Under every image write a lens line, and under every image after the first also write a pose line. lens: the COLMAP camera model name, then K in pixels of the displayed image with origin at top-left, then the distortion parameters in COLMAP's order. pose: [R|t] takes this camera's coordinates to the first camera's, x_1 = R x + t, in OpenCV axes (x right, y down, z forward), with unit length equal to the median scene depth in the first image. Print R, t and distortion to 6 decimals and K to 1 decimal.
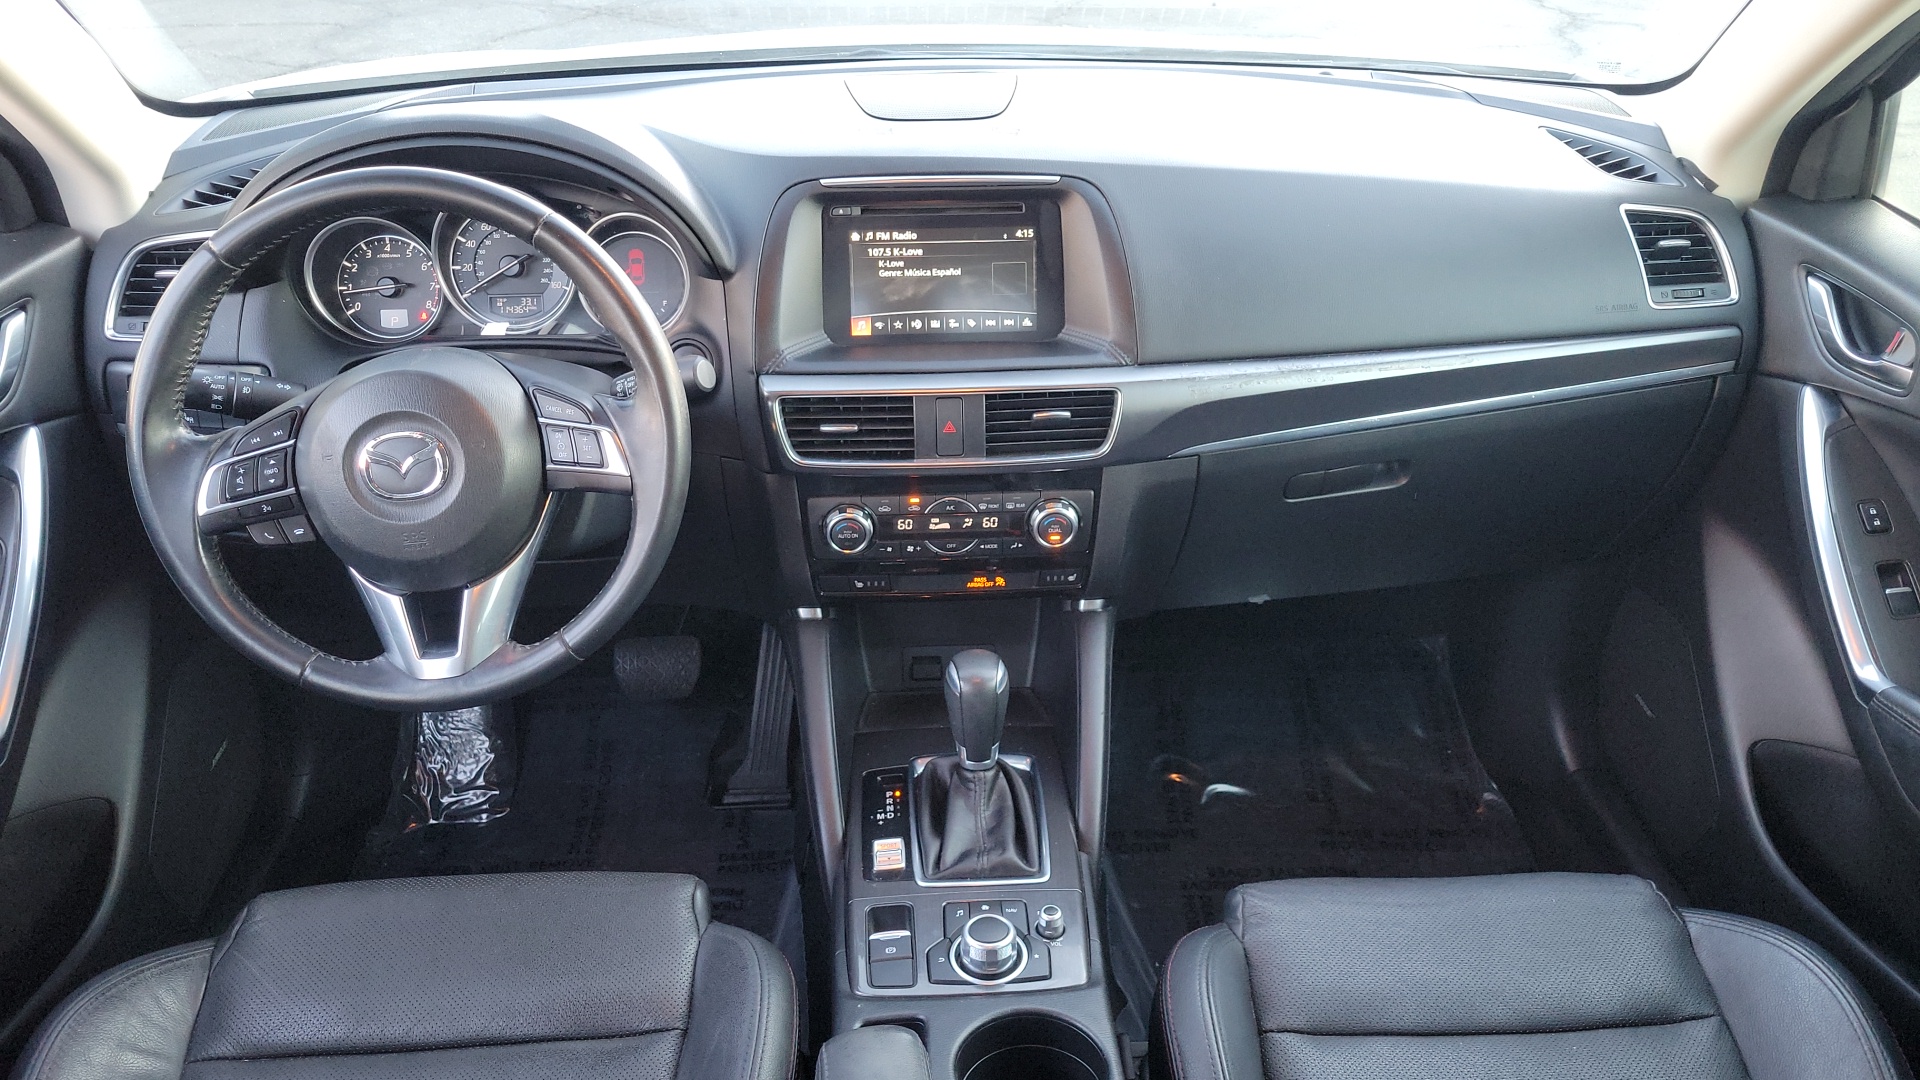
lens RADIAL K [[1419.3, 0, 967.9], [0, 1419.3, 527.6], [0, 0, 1]] dist [0.037564, -0.011100]
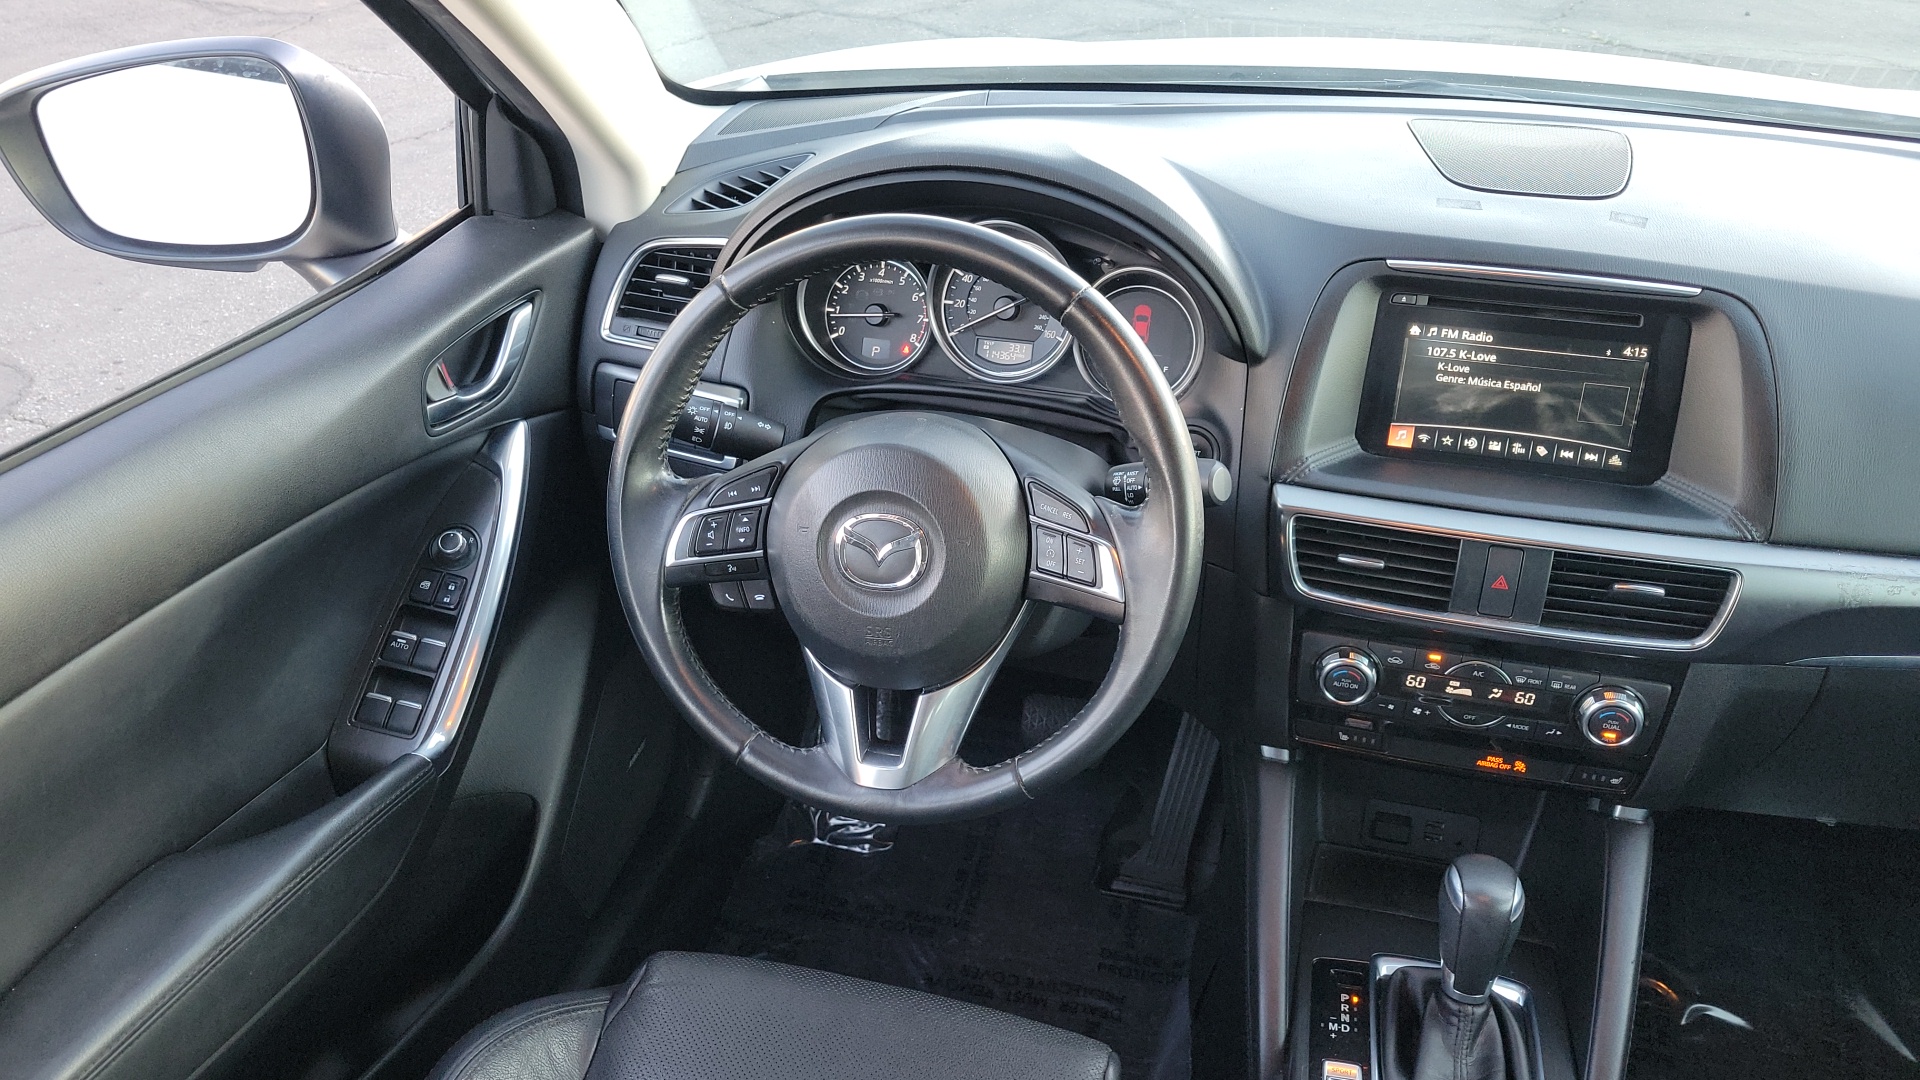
lens RADIAL K [[1419.3, 0, 967.9], [0, 1419.3, 527.6], [0, 0, 1]] dist [0.037564, -0.011100]
pose [[0.955273, 0.163917, -0.246138, -0.104390], [-0.158641, 0.986474, 0.041254, -0.083752], [0.249571, -0.000361, 0.968356, 0.129330]]
